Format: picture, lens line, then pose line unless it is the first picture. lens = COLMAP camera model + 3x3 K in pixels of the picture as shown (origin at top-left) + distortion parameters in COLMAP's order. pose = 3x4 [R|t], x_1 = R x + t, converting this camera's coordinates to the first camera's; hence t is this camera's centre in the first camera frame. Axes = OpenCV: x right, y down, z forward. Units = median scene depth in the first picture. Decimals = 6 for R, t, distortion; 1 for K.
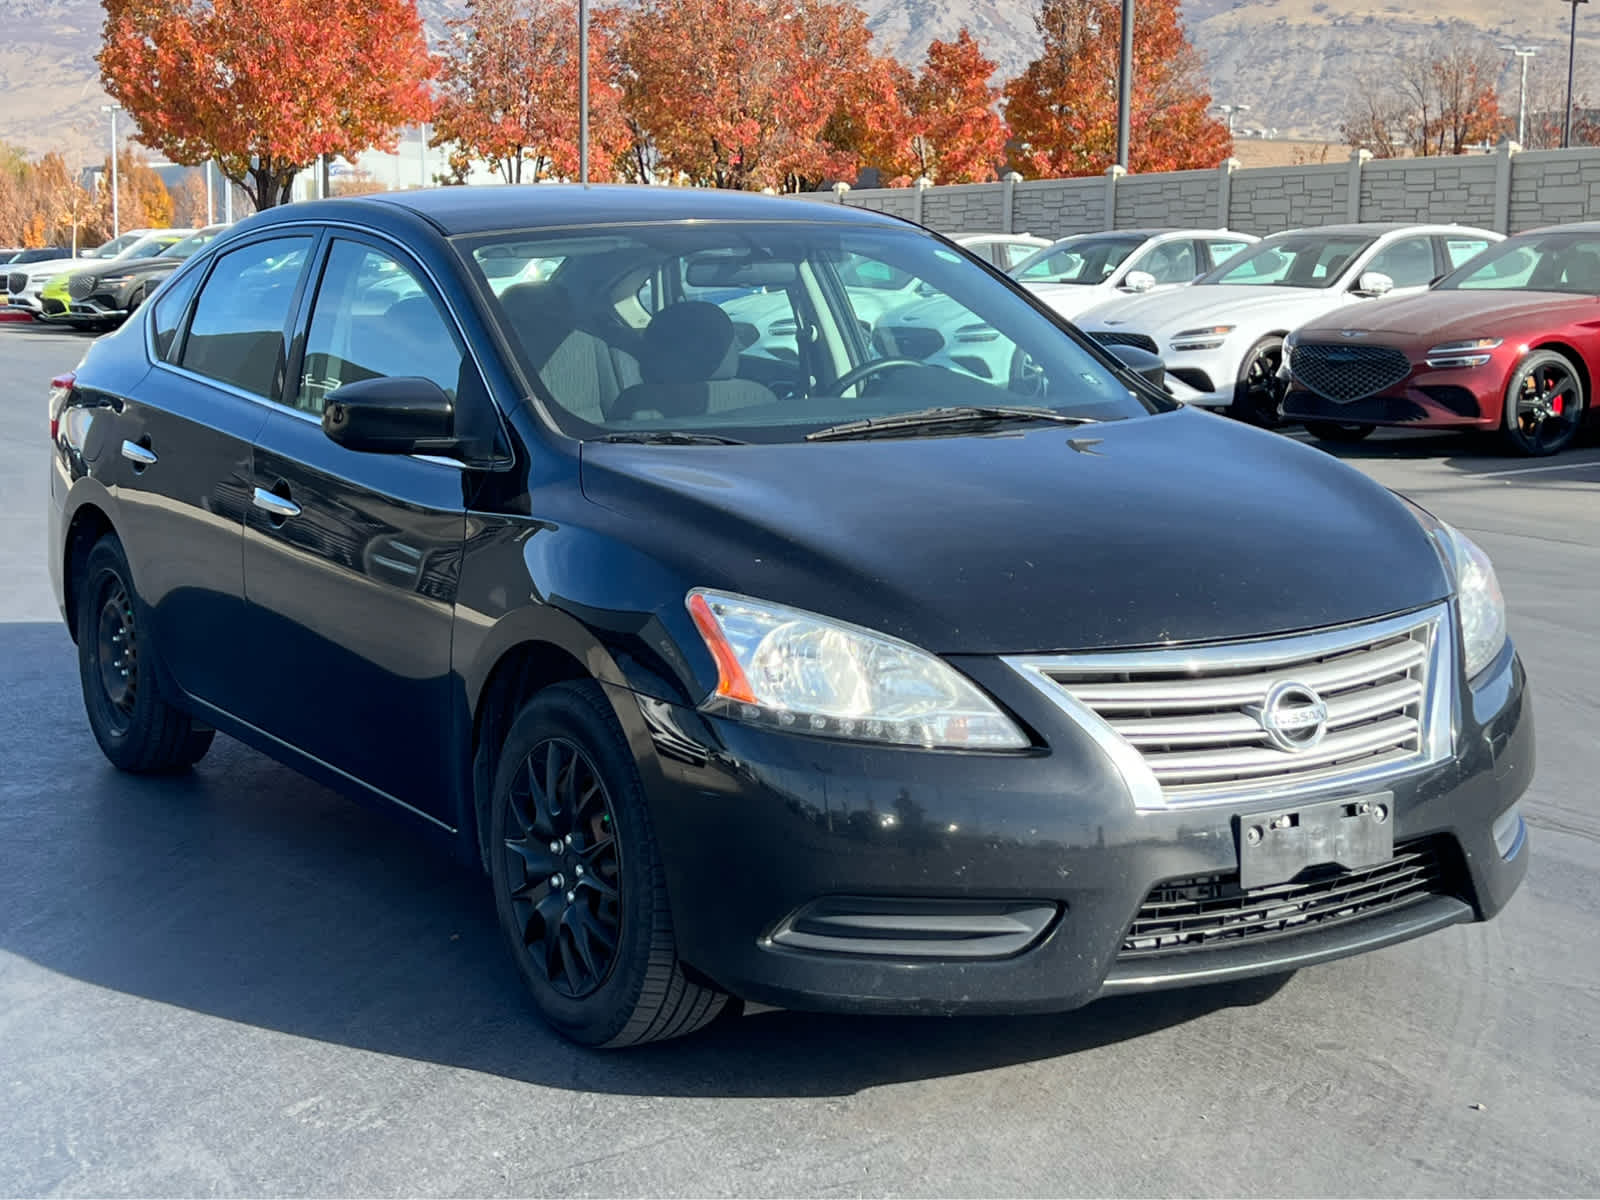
lens RADIAL K [[2450.7, 0, 778.8], [0, 2450.7, 598.5], [0, 0, 1]] dist [0.122337, -0.231860]
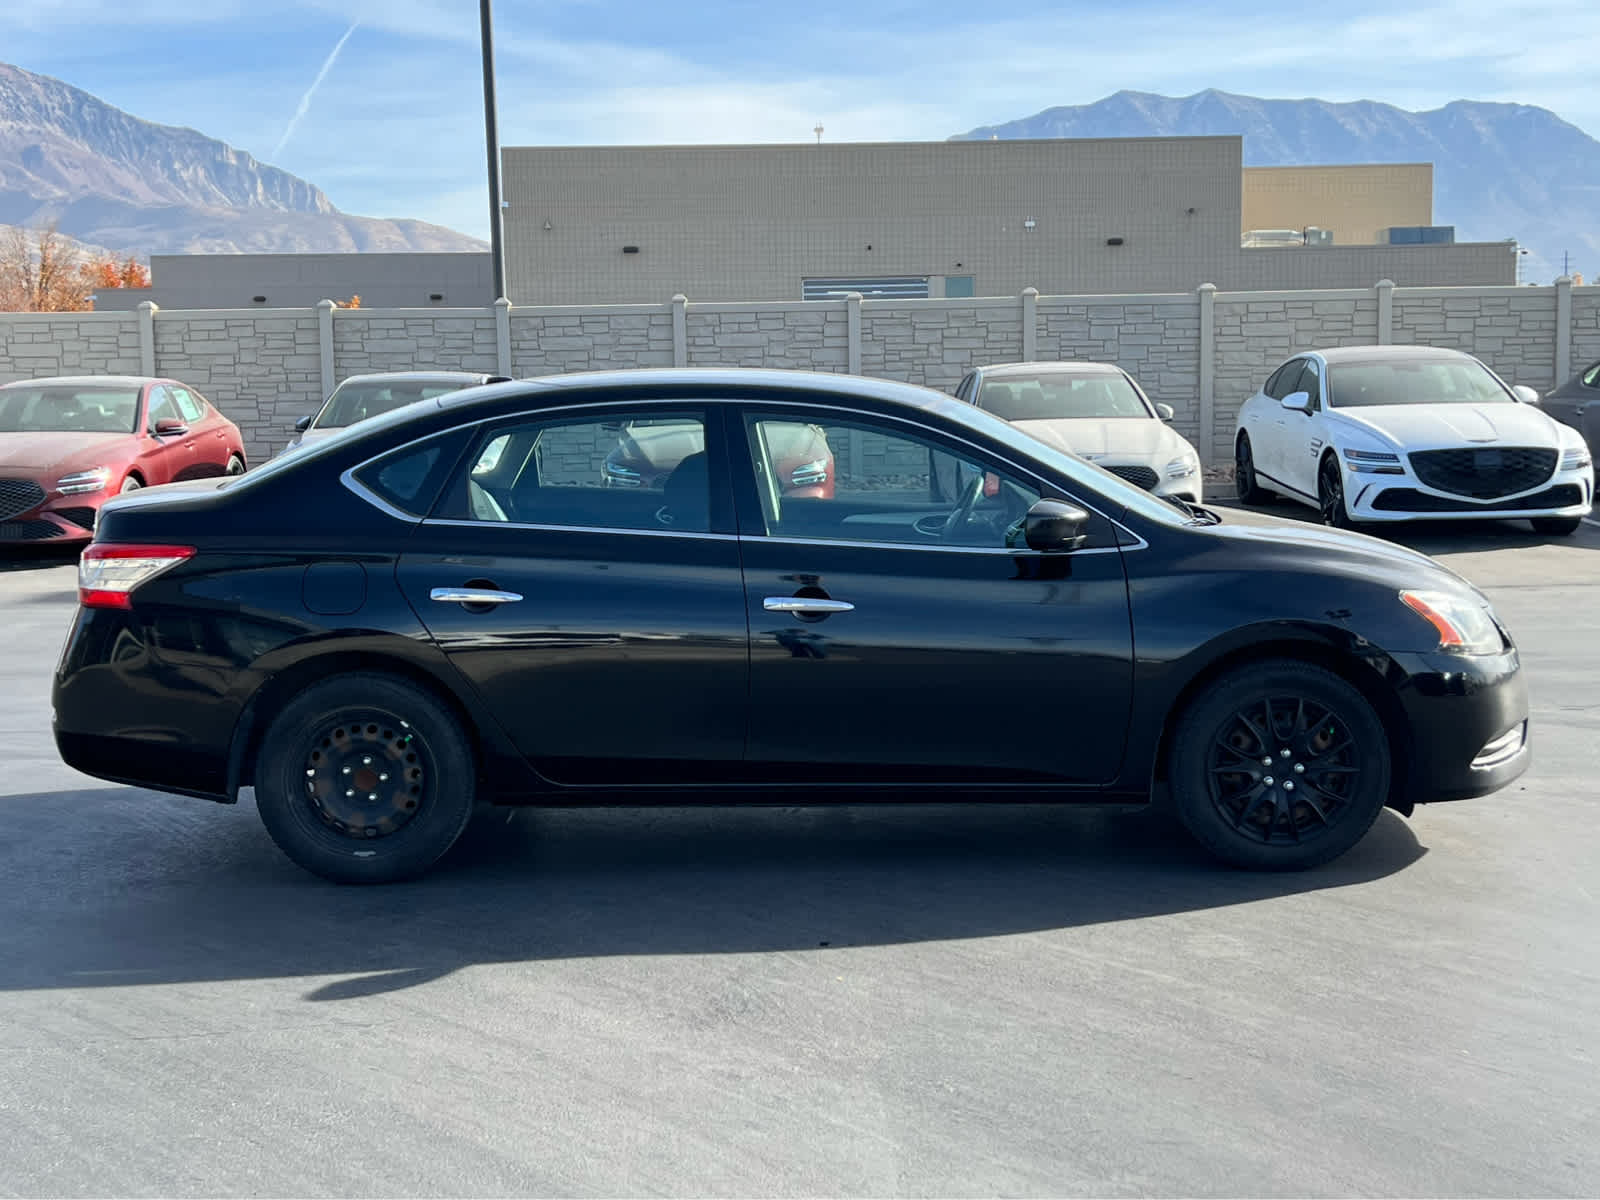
lens RADIAL K [[1974.3, 0, 800.0], [0, 1974.3, 600.0], [0, 0, 1]] dist [0.155755, -0.407037]
pose [[0.525317, -0.101621, 0.844817, -0.400334], [0.130541, 0.990714, 0.037999, -0.029542], [-0.840834, 0.090322, 0.533705, 0.148578]]
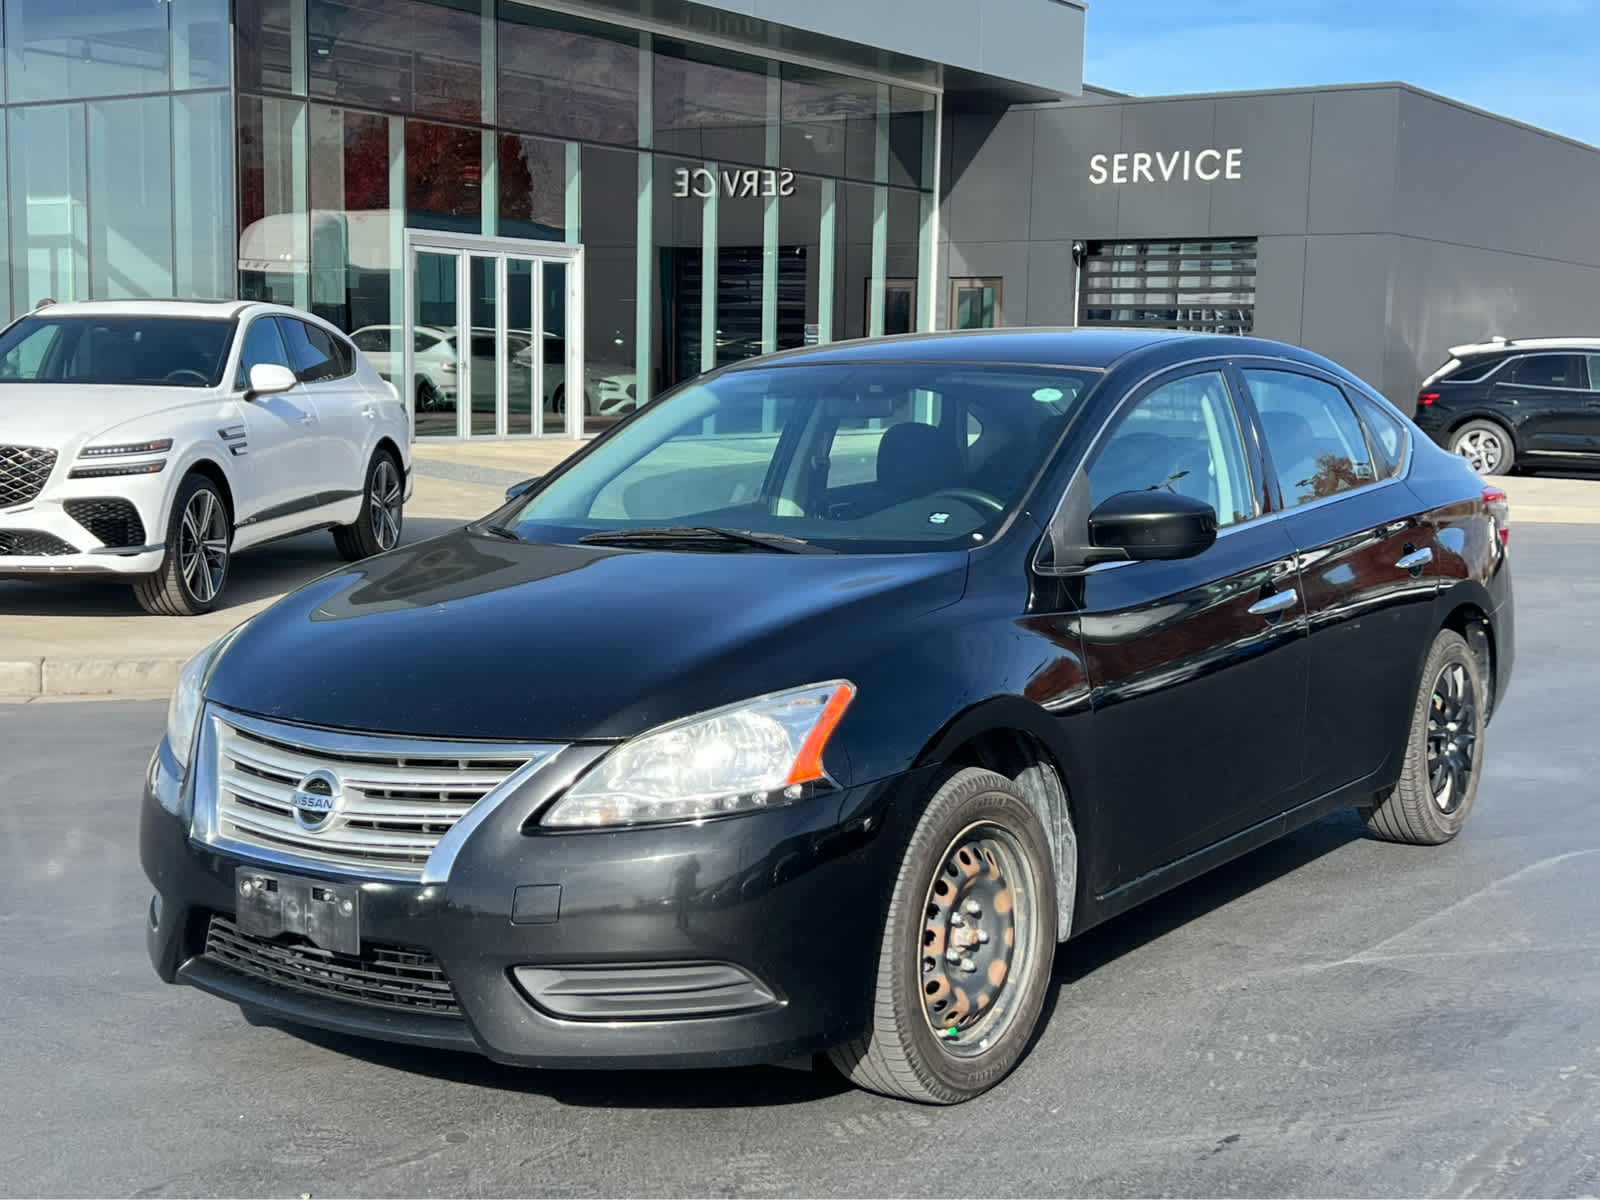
lens RADIAL K [[2049.0, 0, 800.0], [0, 2049.0, 600.0], [0, 0, 1]] dist [0.180990, -0.519164]
pose [[0.388877, 0.101185, -0.915716, 0.298379], [-0.130130, 0.990018, 0.054133, -0.031924], [0.912053, 0.098111, 0.398162, 0.210654]]
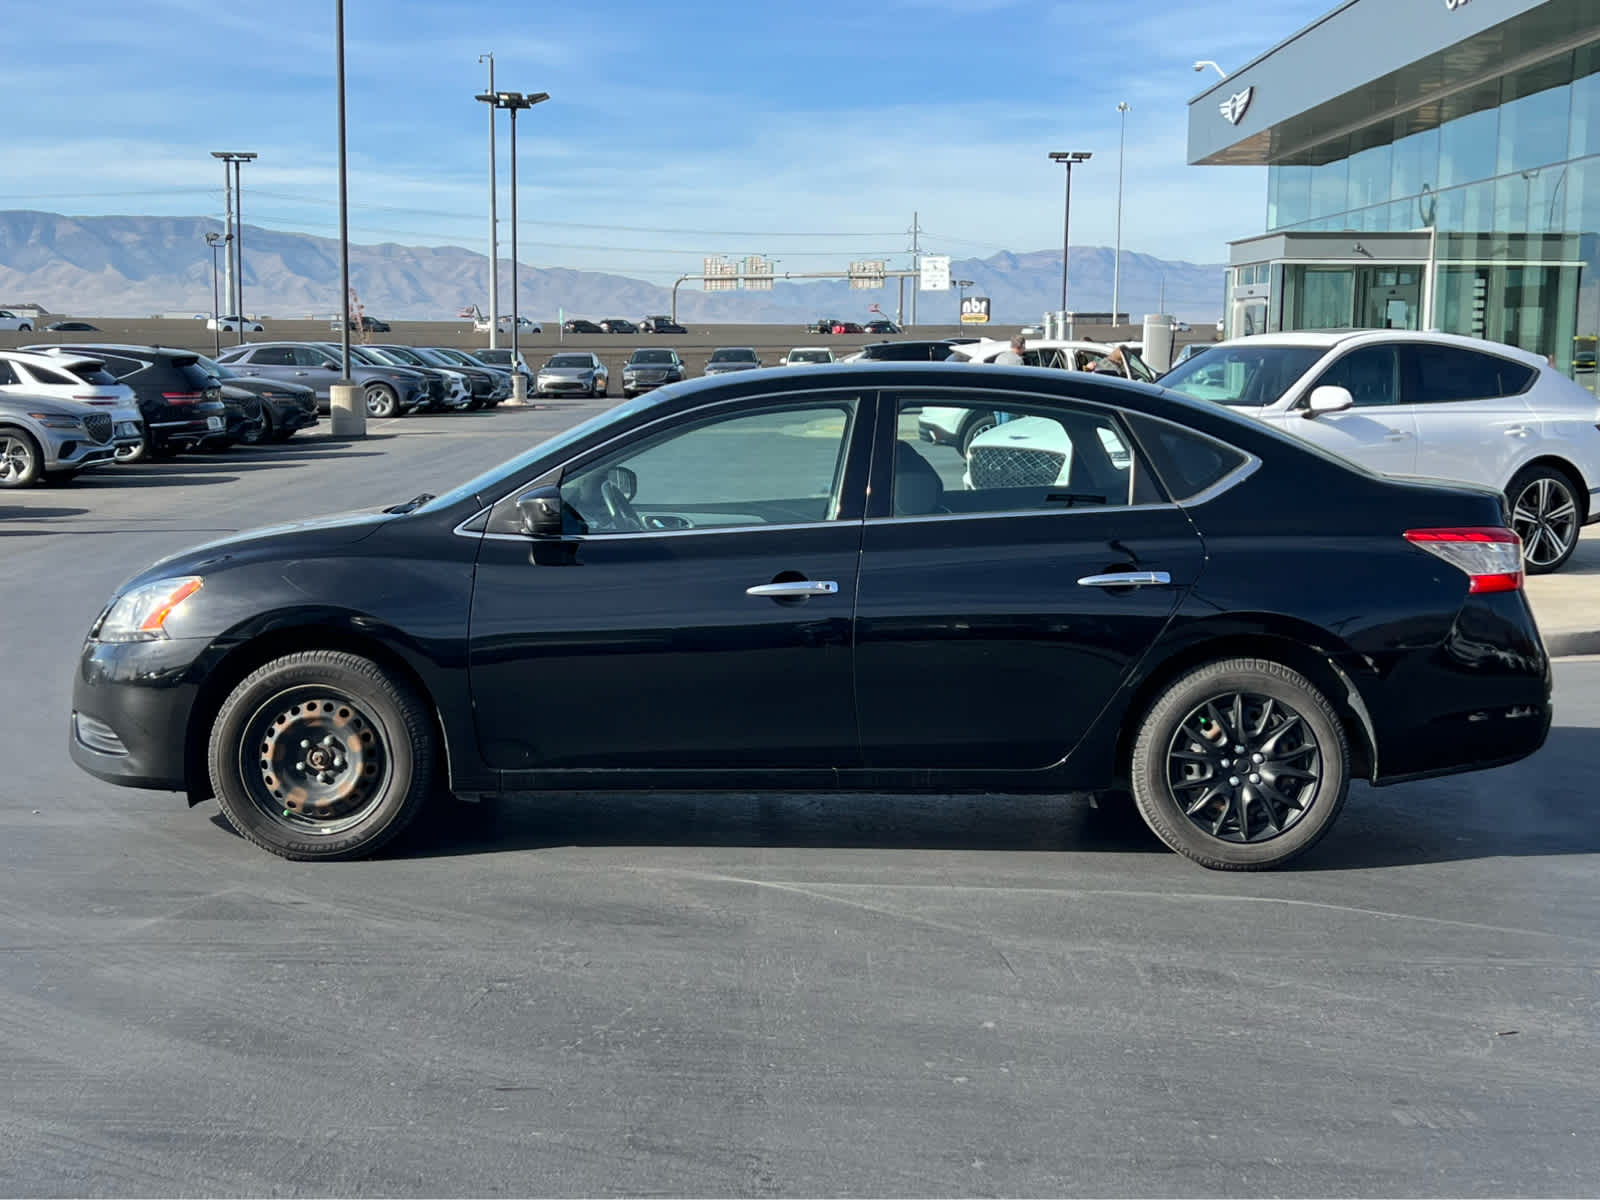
lens RADIAL K [[1999.6, 0, 828.6], [0, 1999.6, 554.6], [0, 0, 1]] dist [0.141224, -0.452426]
pose [[-0.511955, 0.070100, -0.856147, 0.356680], [-0.128372, 0.979229, 0.156941, -0.092556], [0.849366, 0.190252, -0.492322, 0.610078]]
